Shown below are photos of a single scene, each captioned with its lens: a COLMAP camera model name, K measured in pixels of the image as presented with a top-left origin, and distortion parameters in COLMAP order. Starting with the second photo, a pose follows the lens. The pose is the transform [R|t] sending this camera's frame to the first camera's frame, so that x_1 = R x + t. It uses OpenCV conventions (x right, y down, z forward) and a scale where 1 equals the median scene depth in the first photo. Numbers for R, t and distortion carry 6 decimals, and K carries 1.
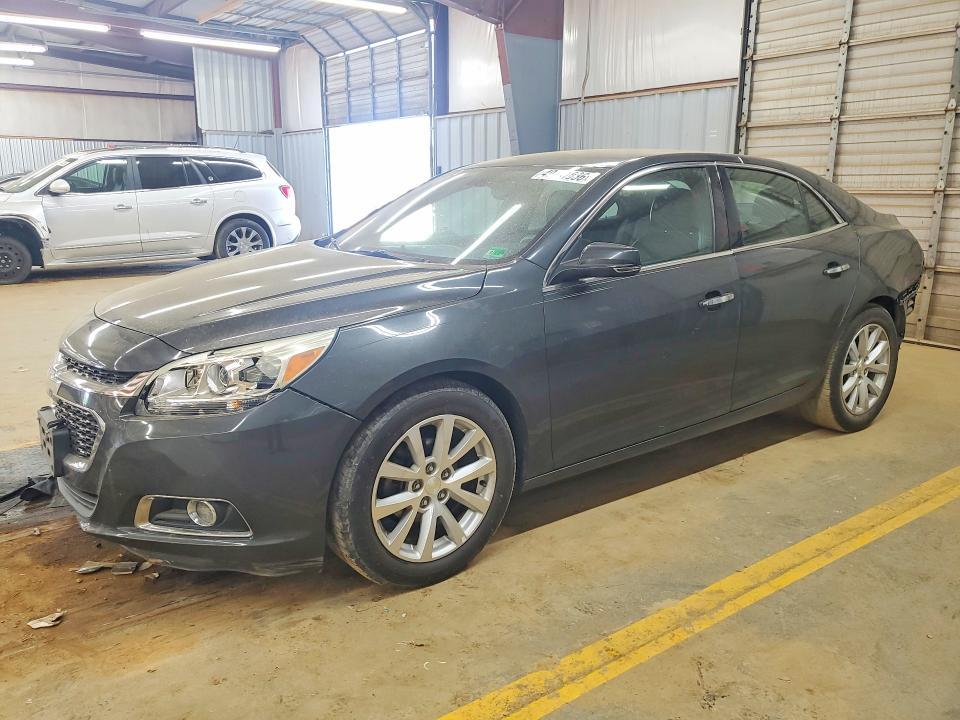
lens RADIAL K [[766.5, 0, 476.5], [0, 766.5, 356.7], [0, 0, 1]] dist [0.014714, 0.017124]
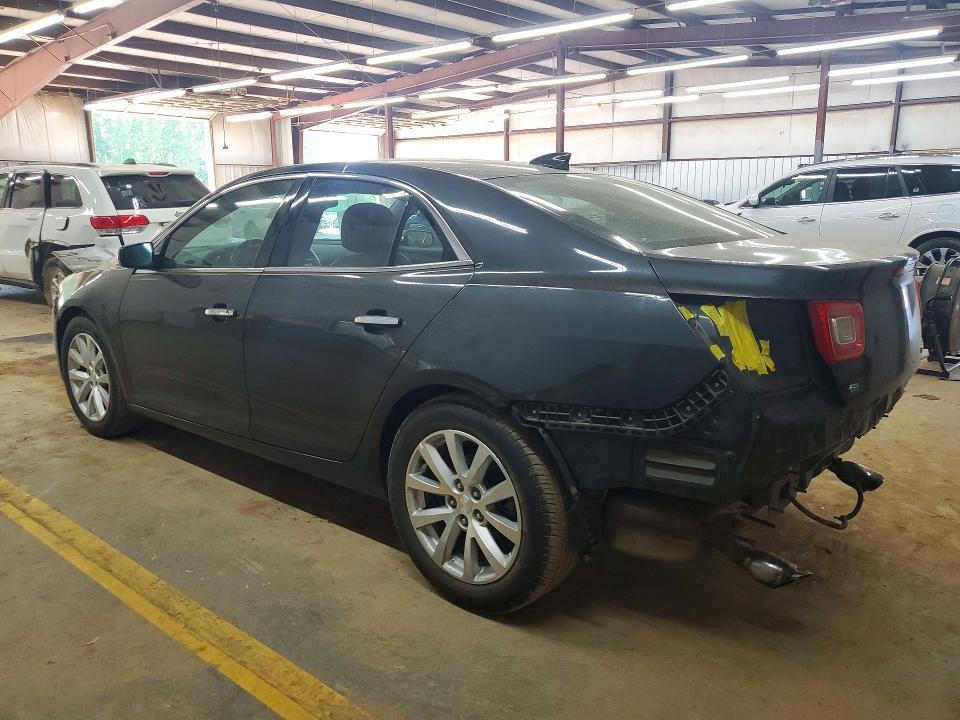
lens RADIAL K [[766.5, 0, 478.4], [0, 766.5, 363.1], [0, 0, 1]] dist [0.014714, 0.017124]
pose [[0.210433, 0.206831, -0.955478, 1.251756], [-0.215445, 0.963145, 0.161041, -0.225309], [0.953573, 0.171964, 0.247238, 1.009275]]
